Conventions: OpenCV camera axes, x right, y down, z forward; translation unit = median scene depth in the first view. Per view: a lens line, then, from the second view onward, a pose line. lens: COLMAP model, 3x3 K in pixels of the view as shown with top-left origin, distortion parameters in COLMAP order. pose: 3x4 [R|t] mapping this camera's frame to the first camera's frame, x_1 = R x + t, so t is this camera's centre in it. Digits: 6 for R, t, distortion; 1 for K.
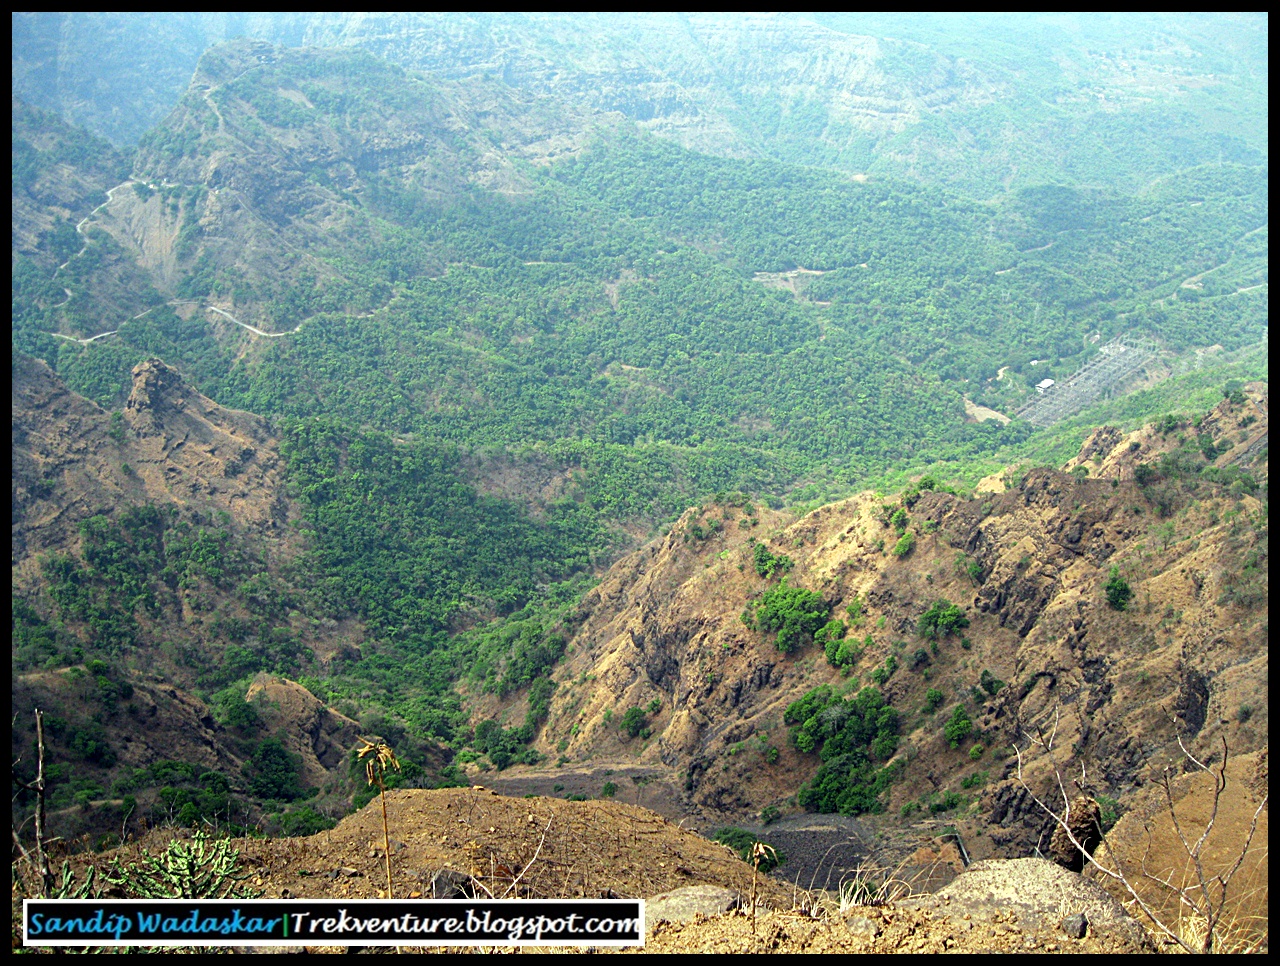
lens RADIAL K [[1321.5, 0, 640.0], [0, 1321.5, 483.0], [0, 0, 1]] dist [-0.129359, 0.049693]
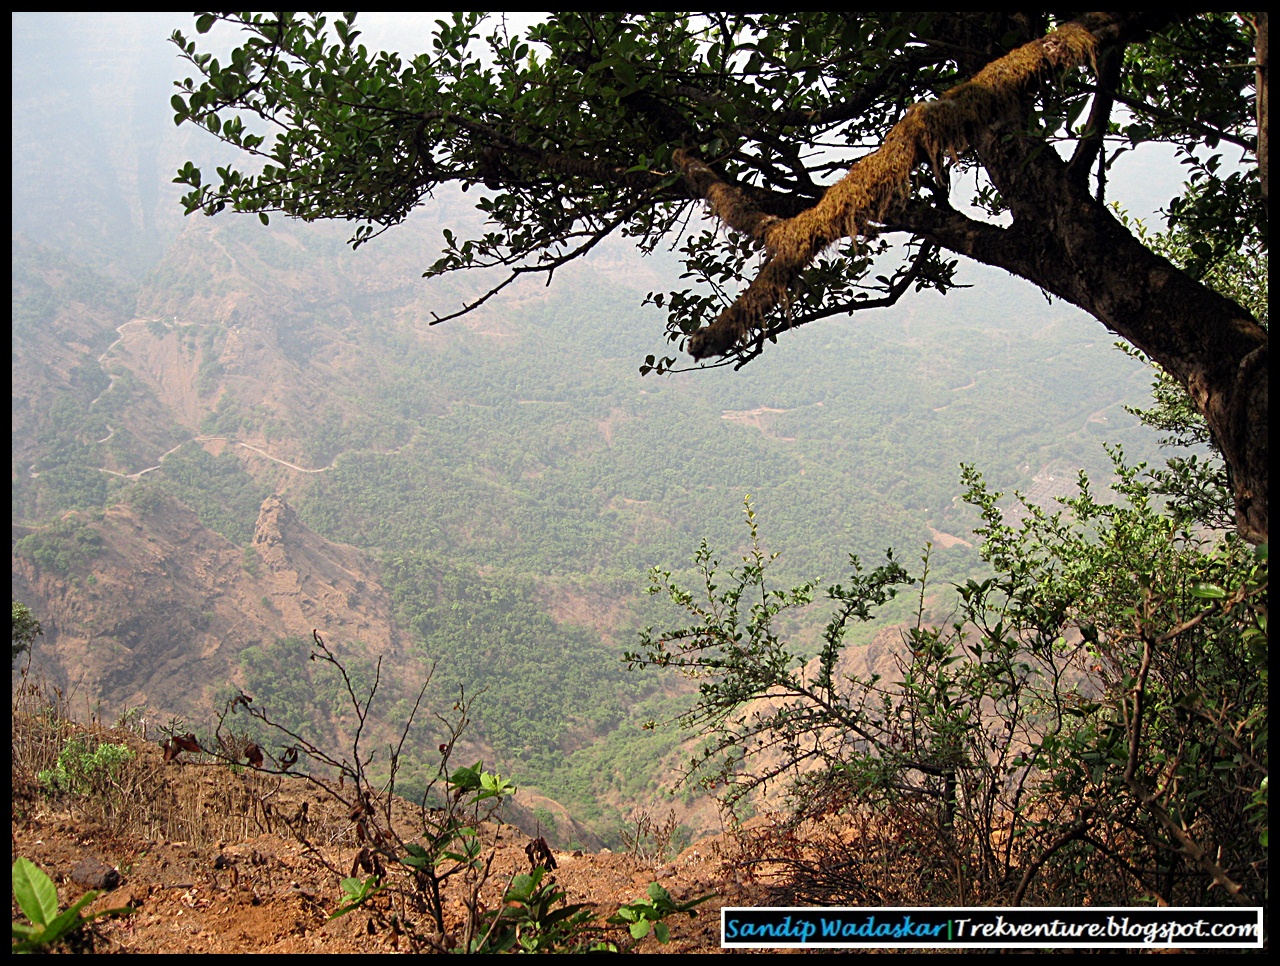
lens RADIAL K [[1321.5, 0, 640.0], [0, 1321.5, 483.0], [0, 0, 1]] dist [-0.129359, 0.049693]
pose [[0.990425, -0.005233, 0.137951, -0.152266], [0.018687, 0.995166, -0.096417, 0.000702], [-0.136779, 0.098072, 0.985735, -0.050456]]
